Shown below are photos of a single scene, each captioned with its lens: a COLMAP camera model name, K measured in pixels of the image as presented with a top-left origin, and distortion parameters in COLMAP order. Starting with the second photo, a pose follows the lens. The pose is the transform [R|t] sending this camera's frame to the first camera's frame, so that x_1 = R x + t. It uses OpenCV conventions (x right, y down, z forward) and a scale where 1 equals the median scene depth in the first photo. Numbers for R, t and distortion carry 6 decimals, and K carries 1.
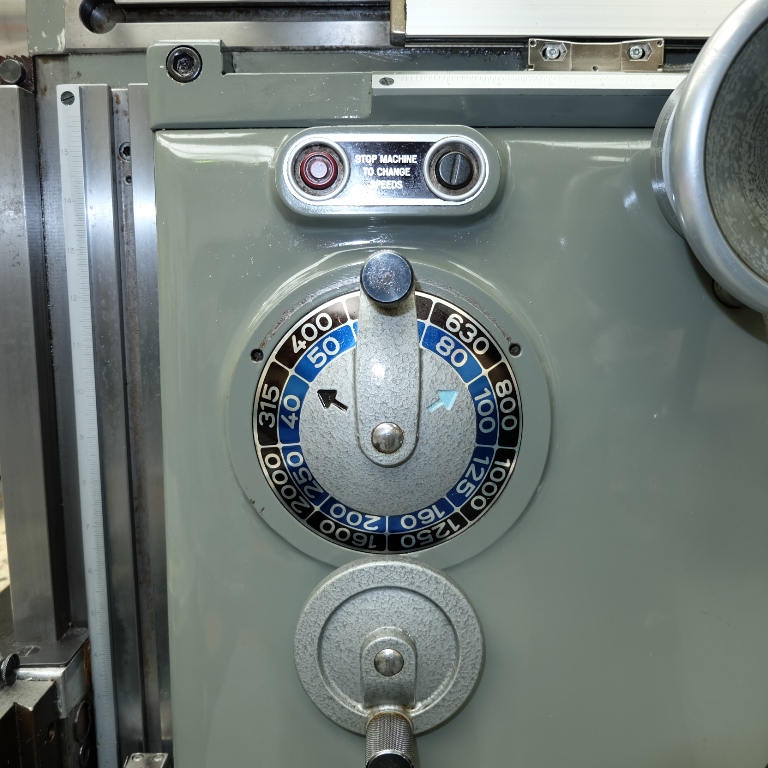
lens RADIAL K [[787.2, 0, 389.8], [0, 787.2, 384.5], [0, 0, 1]] dist [-0.091662, 0.102340]
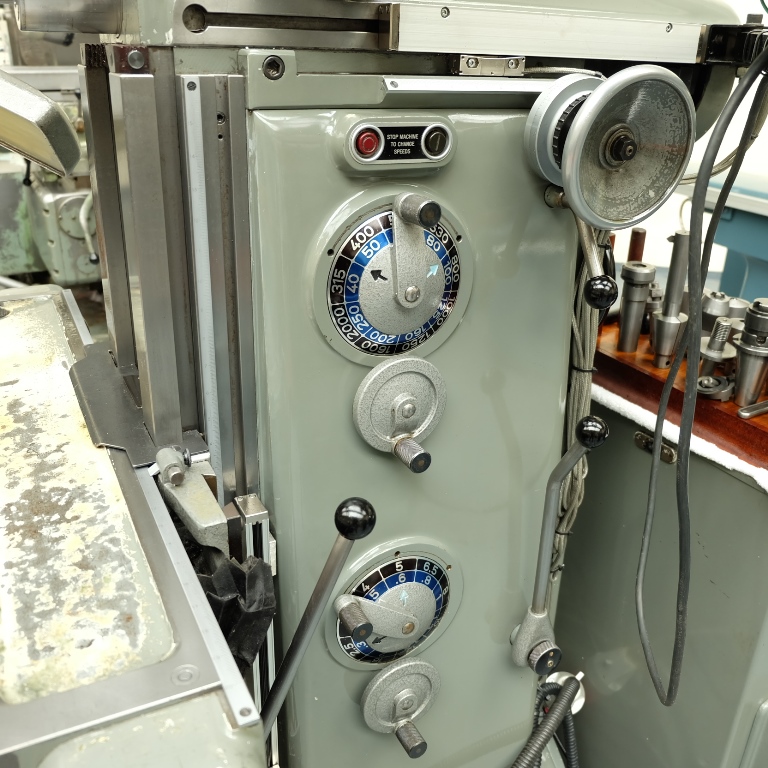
lens RADIAL K [[787.2, 0, 389.8], [0, 787.2, 384.5], [0, 0, 1]] dist [-0.091662, 0.102340]
pose [[0.888884, -0.152580, 0.431978, -0.843721], [0.030352, 0.960452, 0.276788, -0.232284], [-0.457126, -0.232921, 0.858361, -0.600090]]
